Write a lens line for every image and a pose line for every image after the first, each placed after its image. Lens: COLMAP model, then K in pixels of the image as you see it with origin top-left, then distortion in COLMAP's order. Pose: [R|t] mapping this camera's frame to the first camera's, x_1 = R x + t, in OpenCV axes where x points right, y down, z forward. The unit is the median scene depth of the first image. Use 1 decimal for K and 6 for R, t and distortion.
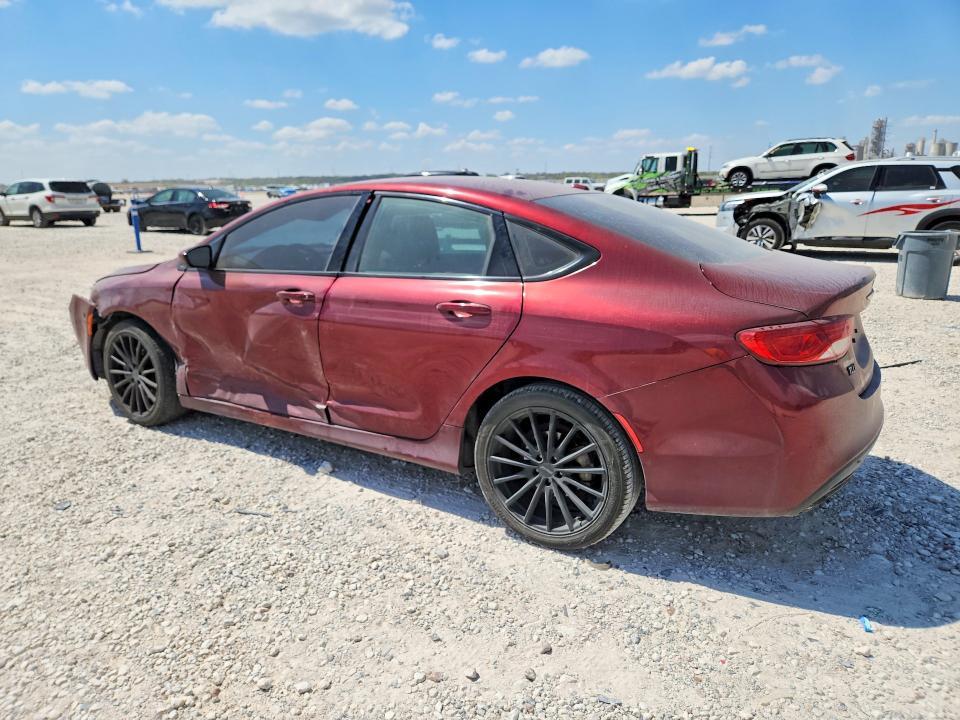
lens RADIAL K [[694.8, 0, 476.9], [0, 694.8, 360.5], [0, 0, 1]] dist [-0.003413, -0.007433]
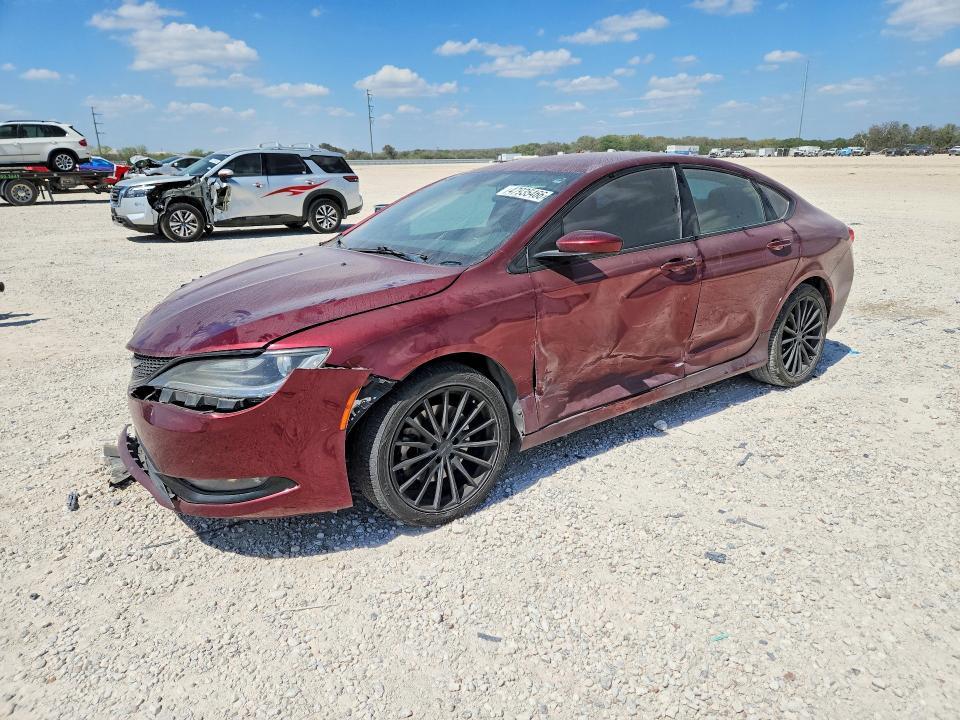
lens RADIAL K [[694.8, 0, 476.9], [0, 694.8, 360.5], [0, 0, 1]] dist [-0.003413, -0.007433]
pose [[0.279058, -0.239310, 0.929977, -0.493218], [0.228489, 0.957182, 0.177748, -0.075825], [-0.932695, 0.162888, 0.321789, 0.355785]]
